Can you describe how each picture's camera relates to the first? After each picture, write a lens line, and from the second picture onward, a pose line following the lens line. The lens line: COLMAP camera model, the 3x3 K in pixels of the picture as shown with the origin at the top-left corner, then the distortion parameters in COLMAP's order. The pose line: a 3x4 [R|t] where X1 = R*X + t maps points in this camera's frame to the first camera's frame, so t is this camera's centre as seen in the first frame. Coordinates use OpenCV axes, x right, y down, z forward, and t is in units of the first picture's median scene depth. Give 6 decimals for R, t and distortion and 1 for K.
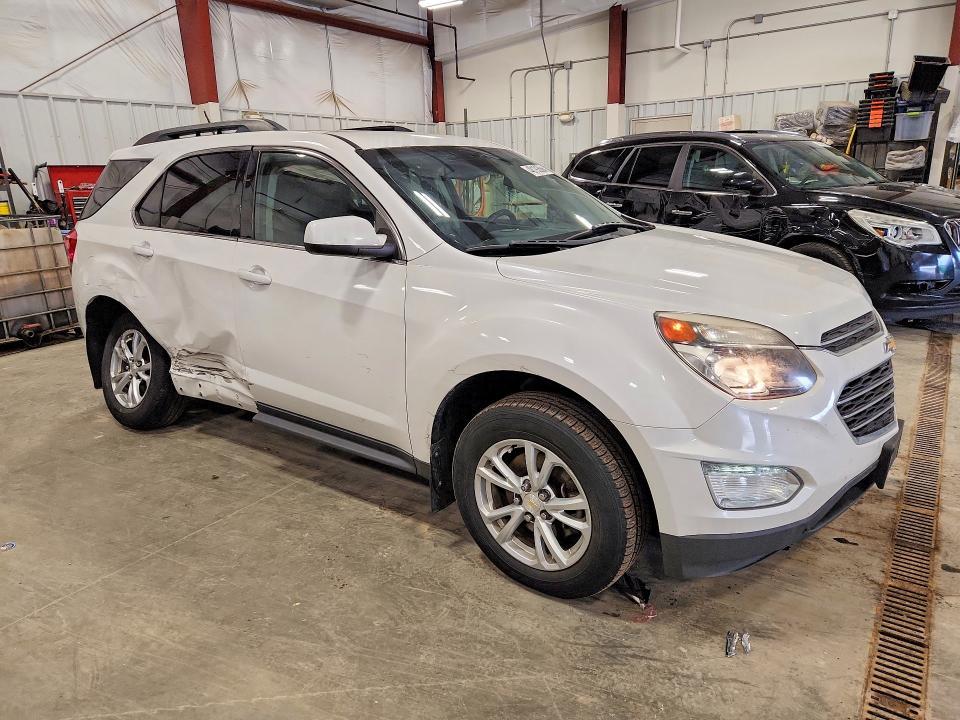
lens RADIAL K [[630.3, 0, 483.0], [0, 630.3, 366.1], [0, 0, 1]] dist [0.017215, -0.000773]
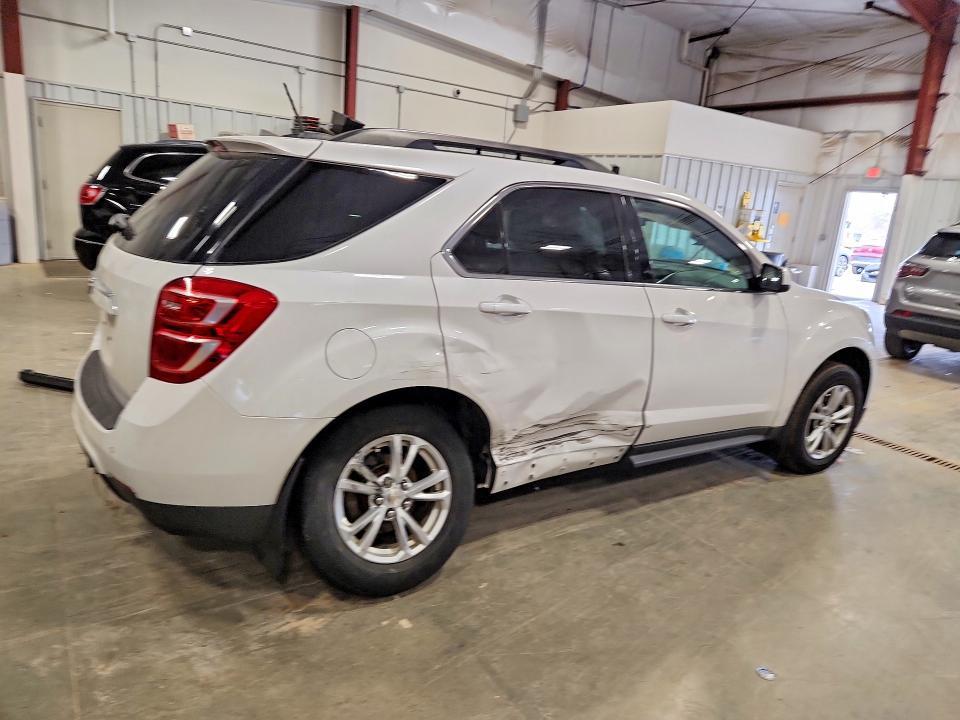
lens RADIAL K [[630.3, 0, 486.6], [0, 630.3, 350.7], [0, 0, 1]] dist [0.017215, -0.000773]
pose [[0.362520, -0.154558, 0.919071, -1.213463], [0.172520, 0.980239, 0.096796, -0.205702], [-0.915869, 0.123468, 0.382020, 0.749998]]
